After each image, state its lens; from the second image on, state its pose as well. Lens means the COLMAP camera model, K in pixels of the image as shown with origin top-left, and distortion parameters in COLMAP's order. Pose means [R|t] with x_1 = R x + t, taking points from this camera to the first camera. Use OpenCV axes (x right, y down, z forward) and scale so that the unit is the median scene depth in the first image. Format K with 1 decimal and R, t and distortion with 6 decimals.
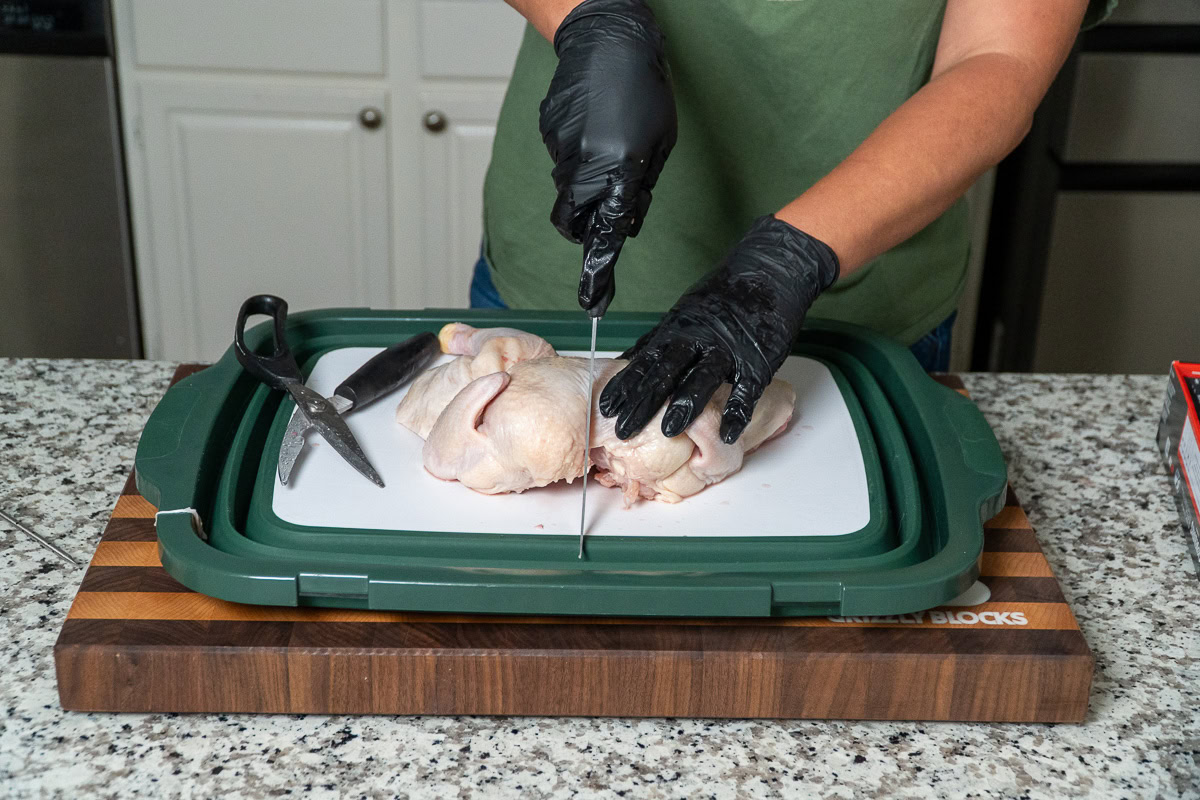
lens RADIAL K [[1835.7, 0, 584.2], [0, 1835.7, 413.6], [0, 0, 1]] dist [0.126914, 0.000000]
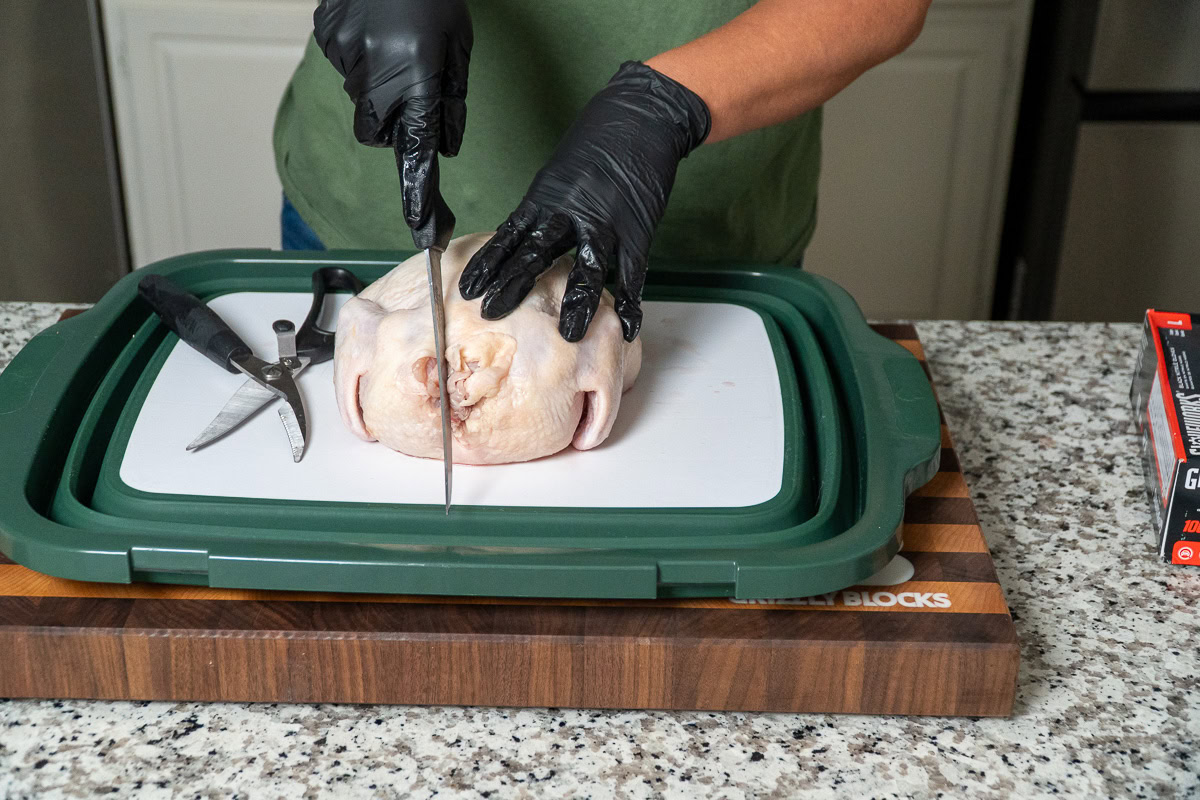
lens RADIAL K [[1835.7, 0, 589.8], [0, 1835.7, 405.0], [0, 0, 1]] dist [0.126914, 0.000000]
pose [[0.999492, 0.005564, -0.031392, 0.092402], [-0.004555, 0.999473, 0.032143, -0.012213], [0.031555, -0.031983, 0.998990, 0.102918]]
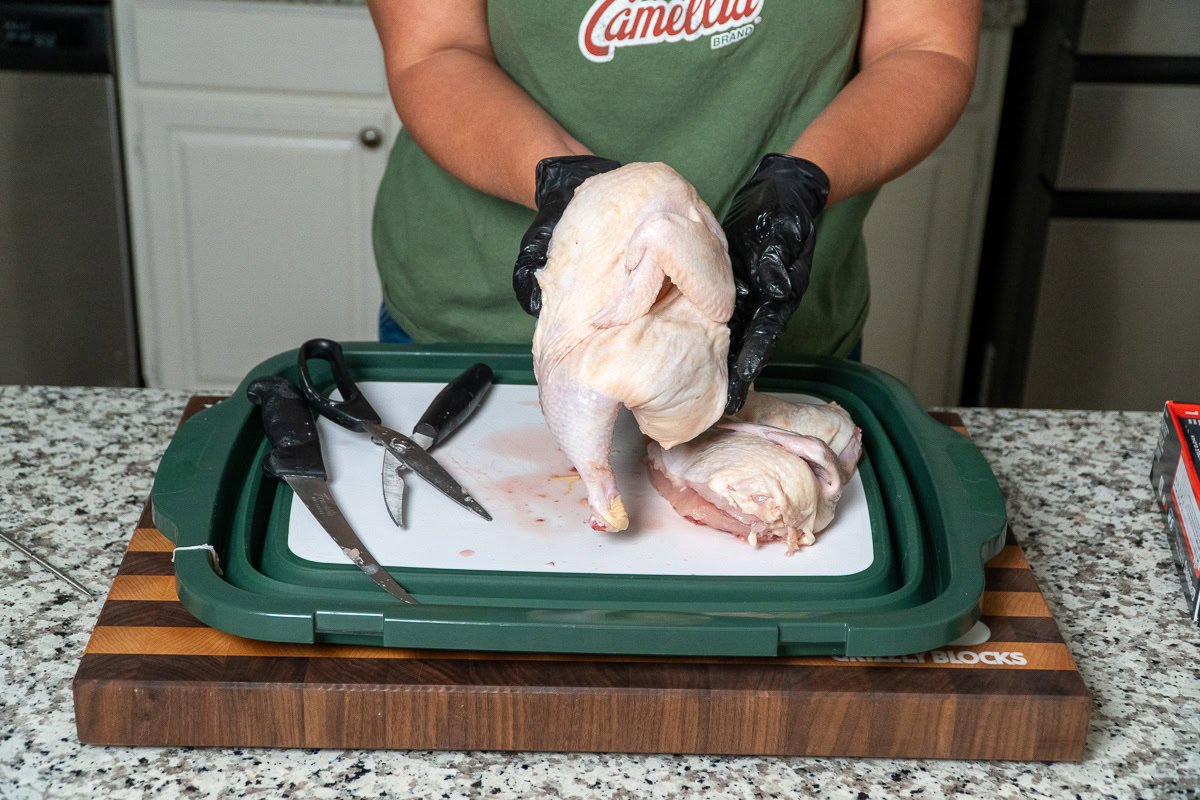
lens RADIAL K [[1835.7, 0, 596.4], [0, 1835.7, 411.4], [0, 0, 1]] dist [0.126914, 0.000000]
pose [[0.999876, 0.008221, 0.013424, -0.013347], [-0.008162, 0.999957, -0.004431, -0.019653], [-0.013460, 0.004321, 0.999900, -0.021300]]
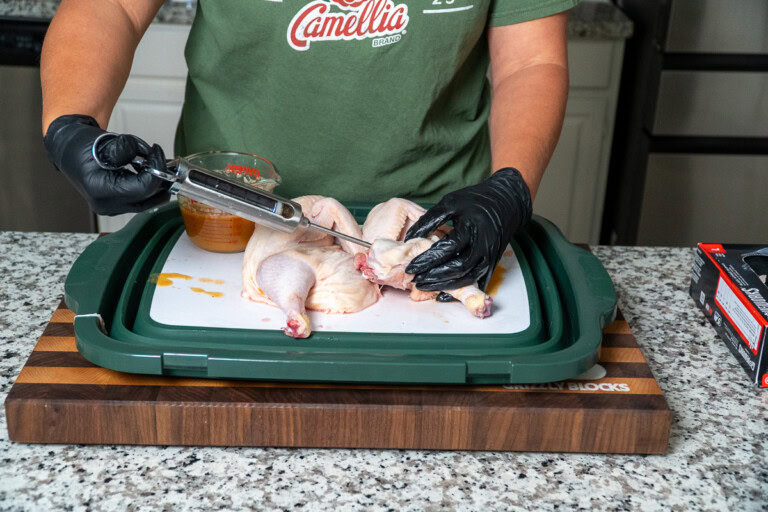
lens RADIAL K [[1079.8, 0, 380.1], [0, 1079.8, 256.9], [0, 0, 1]] dist [0.108373, 0.000000]
pose [[0.999945, 0.008192, 0.006546, 0.020976], [-0.007919, 0.999138, -0.040747, 0.039592], [-0.006874, 0.040693, 0.999148, 0.075844]]
